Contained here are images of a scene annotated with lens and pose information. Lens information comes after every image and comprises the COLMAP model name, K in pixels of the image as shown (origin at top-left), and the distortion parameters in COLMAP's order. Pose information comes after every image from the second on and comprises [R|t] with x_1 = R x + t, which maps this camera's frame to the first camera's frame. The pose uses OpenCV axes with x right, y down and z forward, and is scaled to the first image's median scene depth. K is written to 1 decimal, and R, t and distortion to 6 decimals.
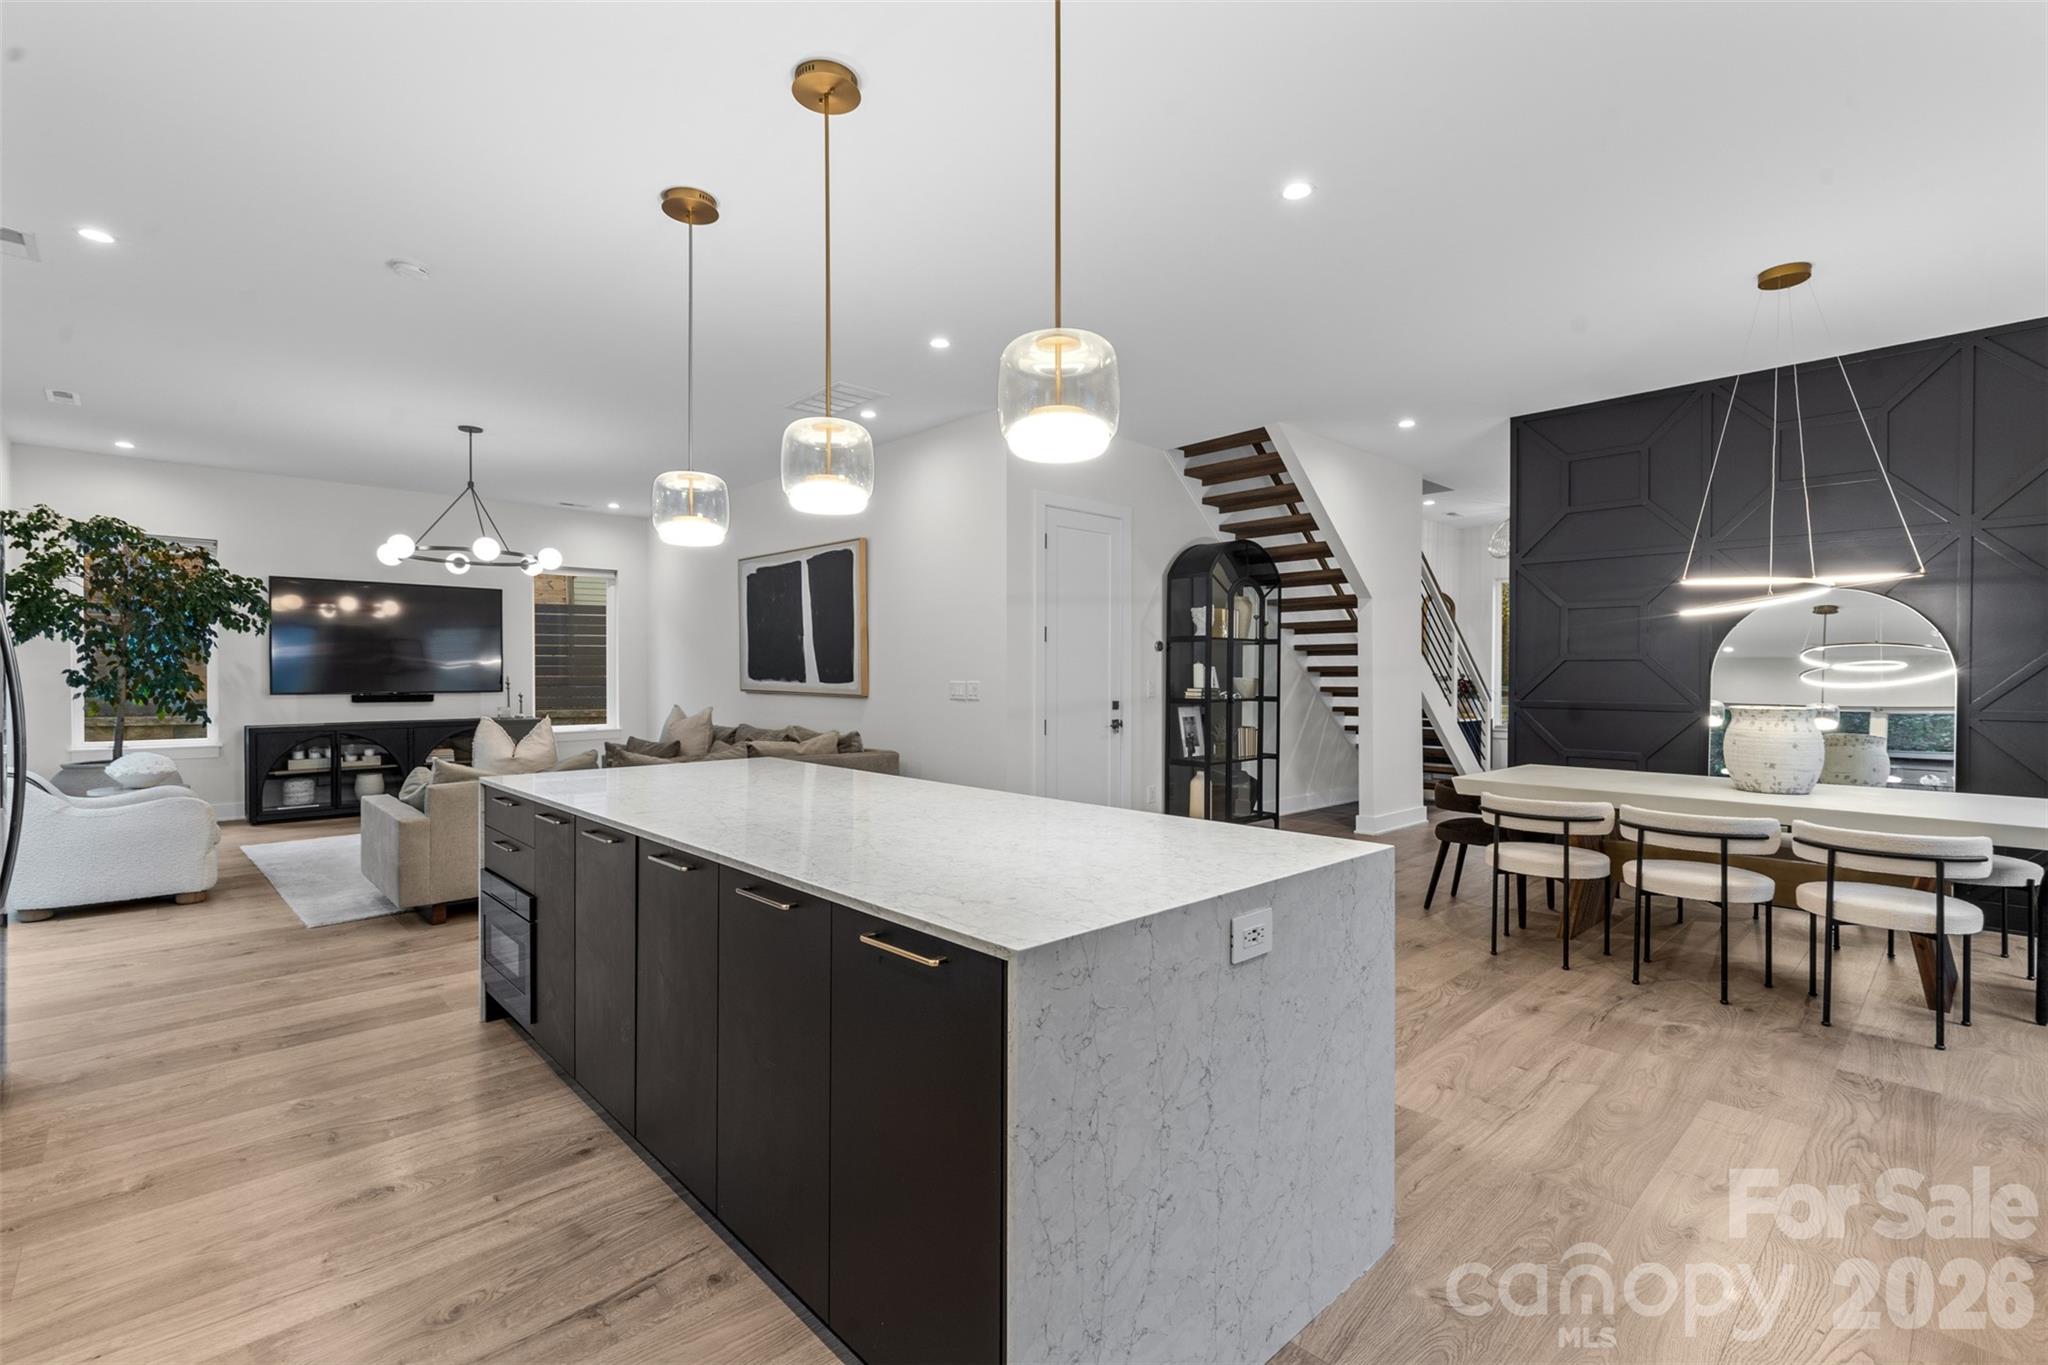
lens RADIAL K [[917.3, 0, 1021.7], [0, 917.3, 682.4], [0, 0, 1]] dist [0.006168, 0.000060]
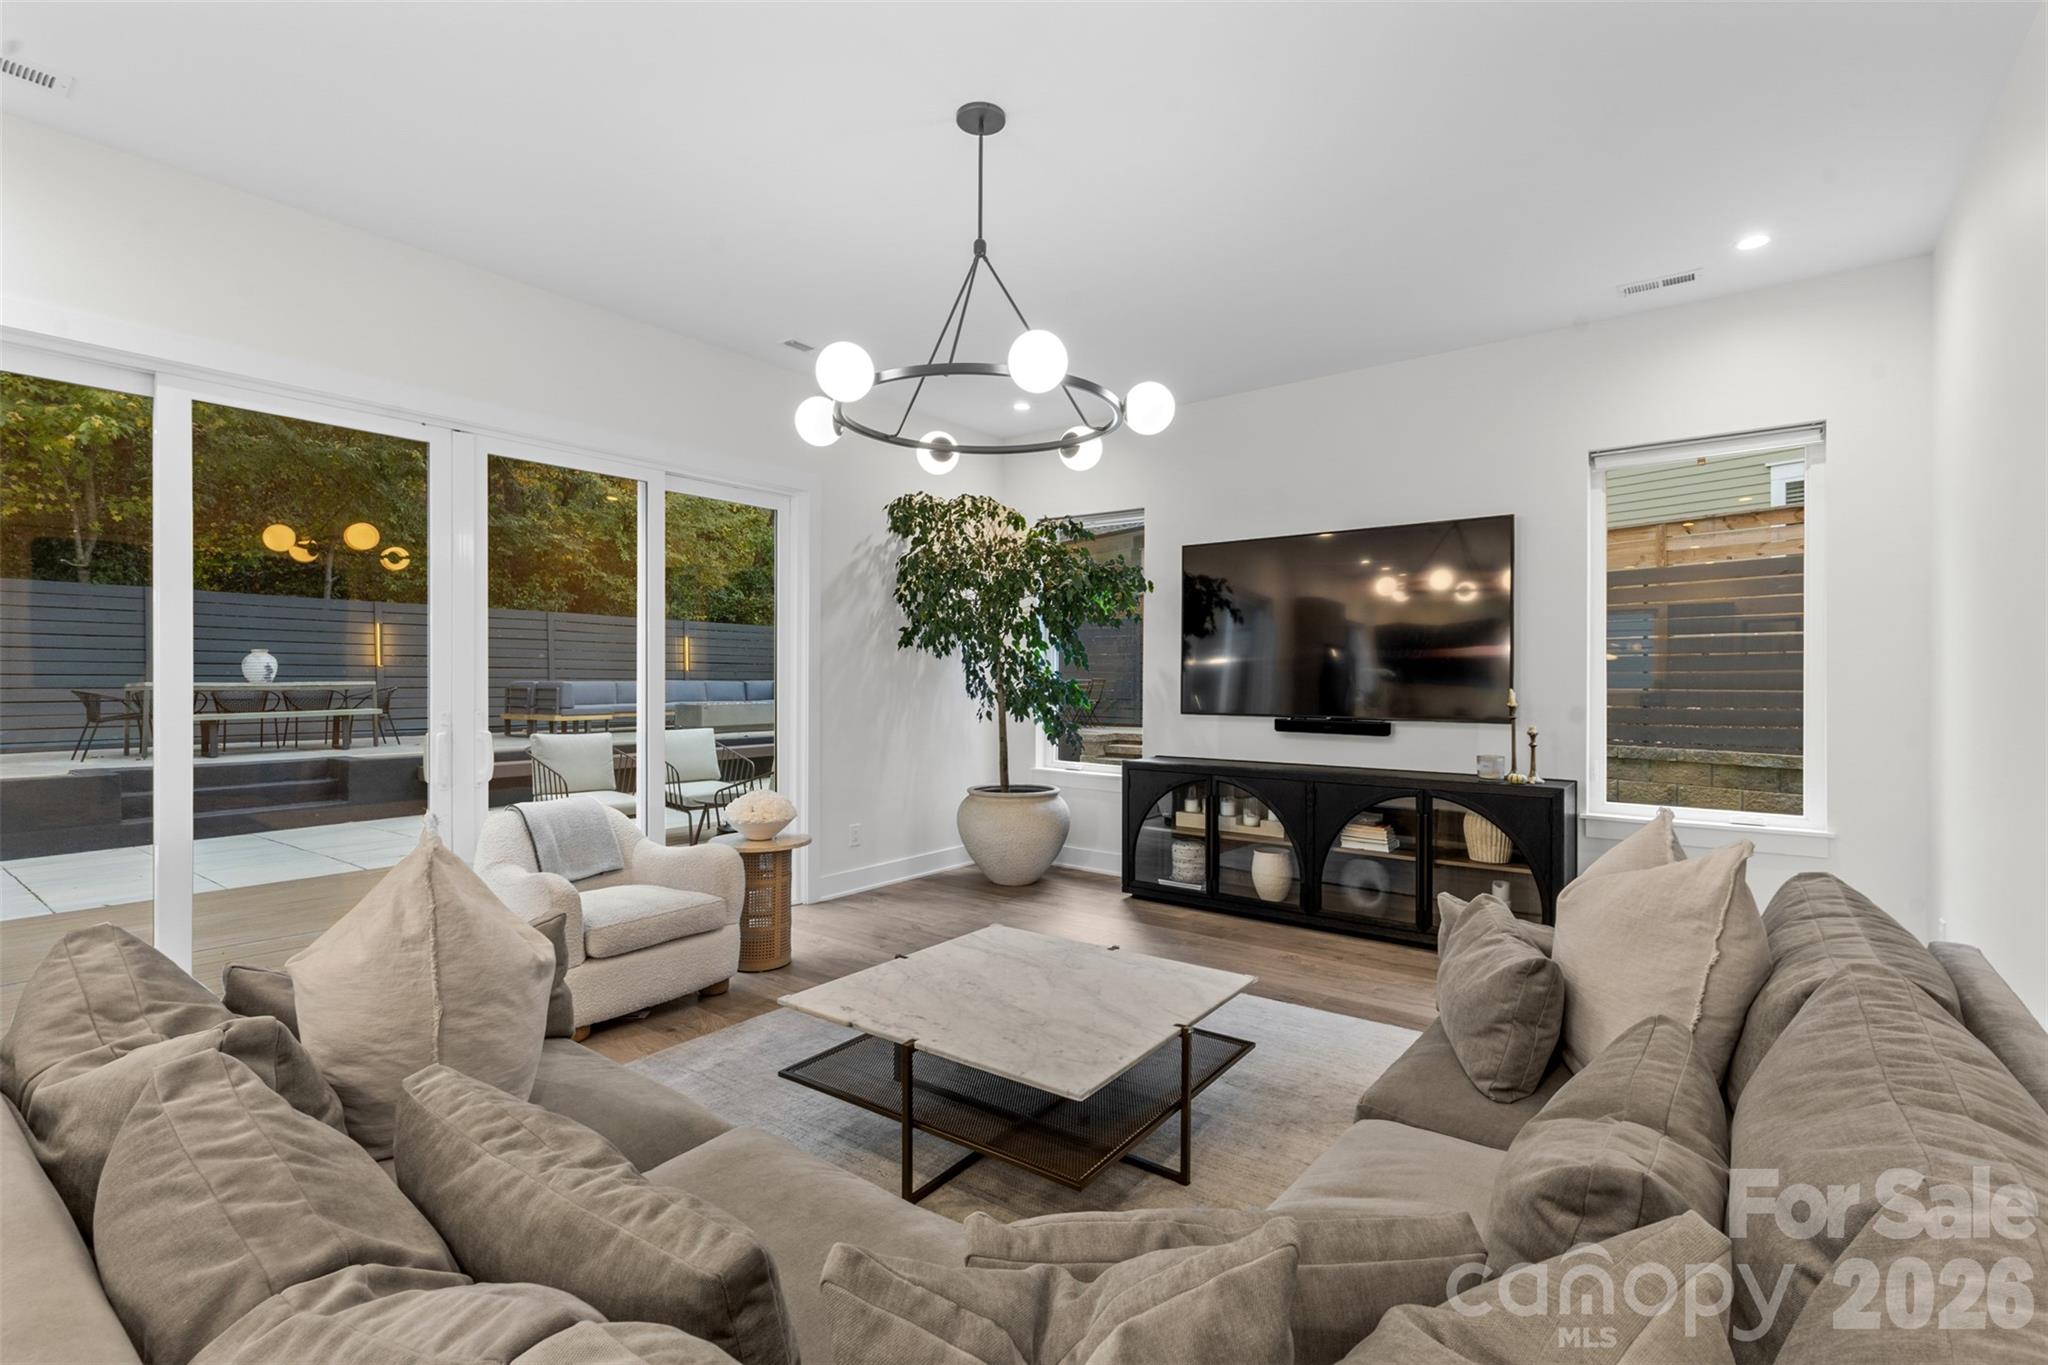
lens RADIAL K [[932.7, 0, 1016.8], [0, 932.7, 678.6], [0, 0, 1]] dist [0.004206, -0.000009]
pose [[0.150826, 0.000155, -0.988560, -0.158598], [-0.013353, 0.999909, -0.001881, -0.012621], [0.988470, 0.013484, 0.150814, 0.915793]]
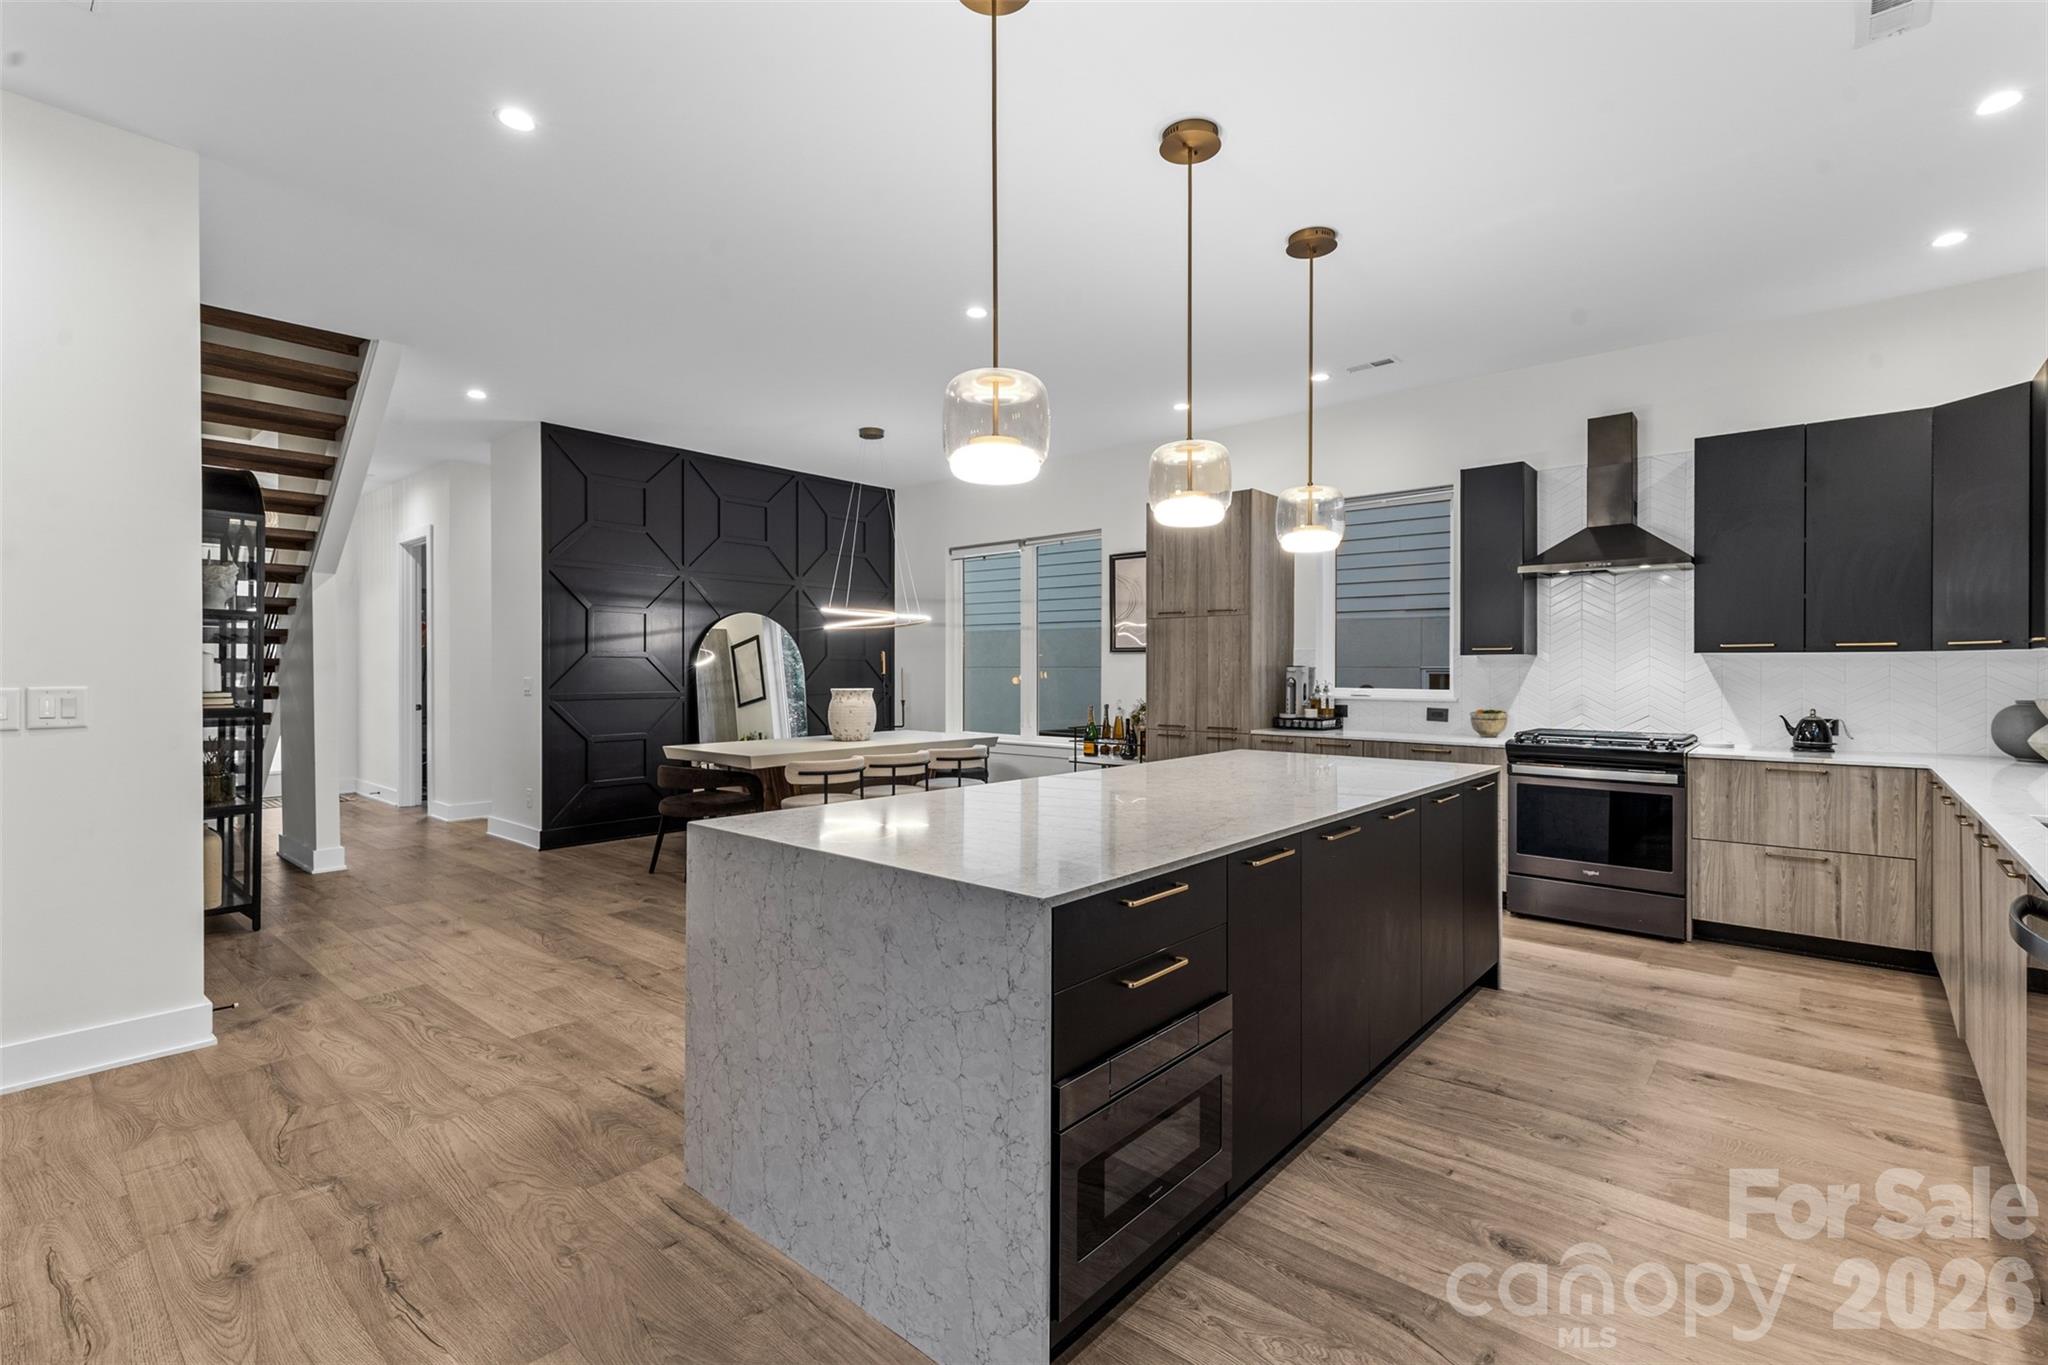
lens RADIAL K [[923.2, 0, 1024.2], [0, 923.2, 671.5], [0, 0, 1]] dist [0.006168, -0.000221]
pose [[-0.097710, -0.005311, 0.995201, -0.518932], [0.009513, 0.999935, 0.006271, -0.006767], [-0.995169, 0.010080, -0.097653, 0.522670]]
